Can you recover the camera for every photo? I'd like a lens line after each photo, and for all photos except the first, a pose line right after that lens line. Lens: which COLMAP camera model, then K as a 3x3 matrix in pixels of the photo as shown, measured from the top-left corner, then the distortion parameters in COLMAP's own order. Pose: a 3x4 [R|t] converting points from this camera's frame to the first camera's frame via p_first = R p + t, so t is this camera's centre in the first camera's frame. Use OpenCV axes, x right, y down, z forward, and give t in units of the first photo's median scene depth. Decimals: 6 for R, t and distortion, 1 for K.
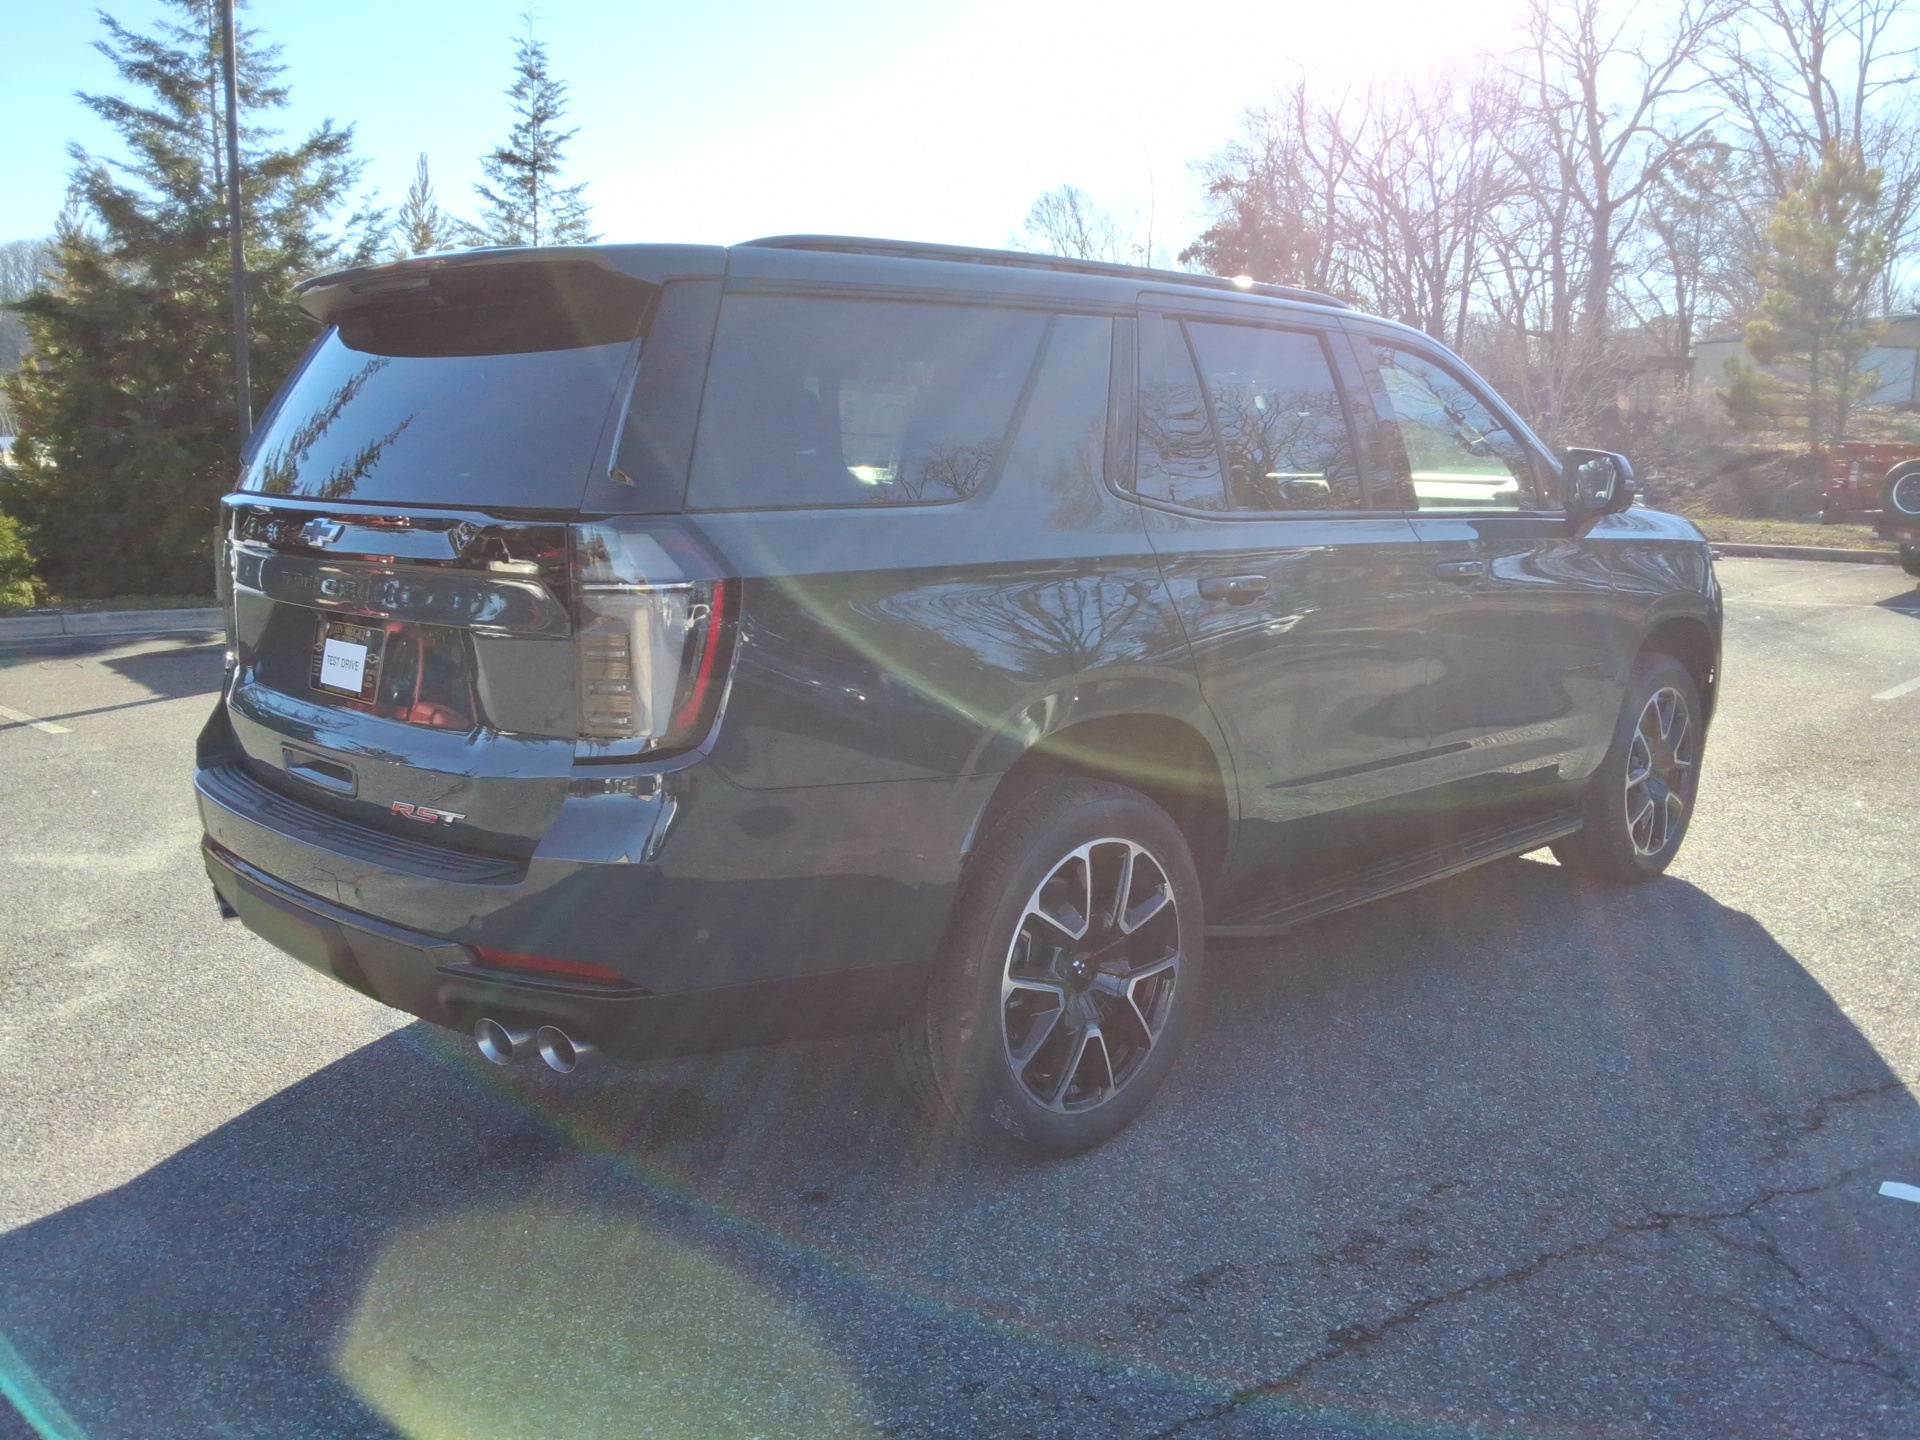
lens RADIAL K [[1543.1, 0, 970.8], [0, 1543.1, 715.5], [0, 0, 1]] dist [0.099053, -0.153131]
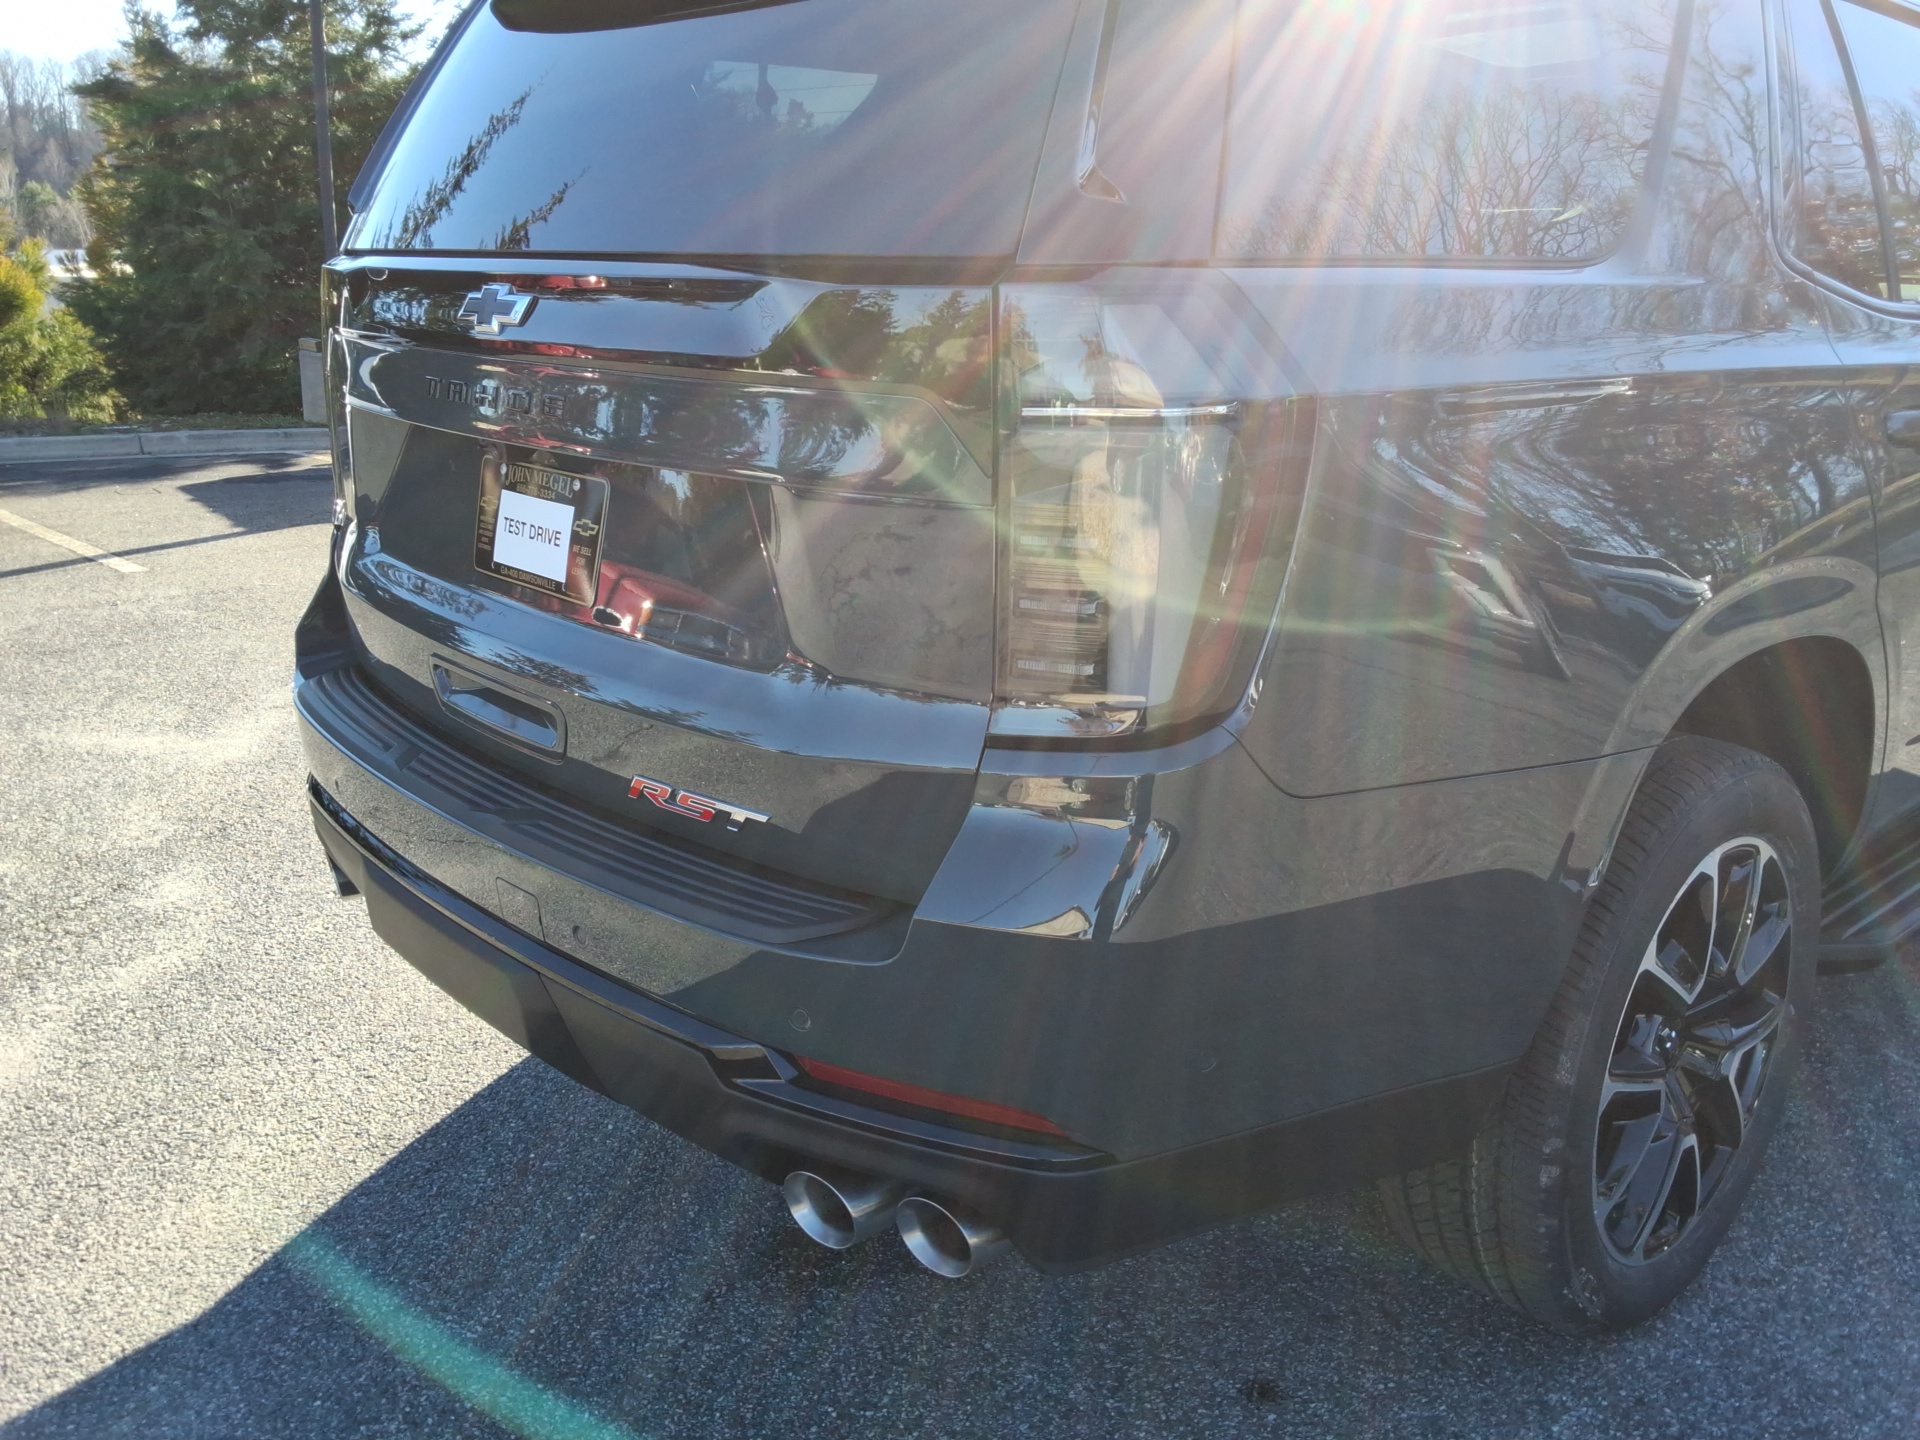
lens RADIAL K [[1543.1, 0, 979.3], [0, 1543.1, 714.9], [0, 0, 1]] dist [0.099053, -0.153131]
pose [[0.998822, 0.026294, -0.040780, -0.134992], [-0.021895, 0.994254, 0.104783, -0.019966], [0.043301, -0.103766, 0.993659, 0.266788]]
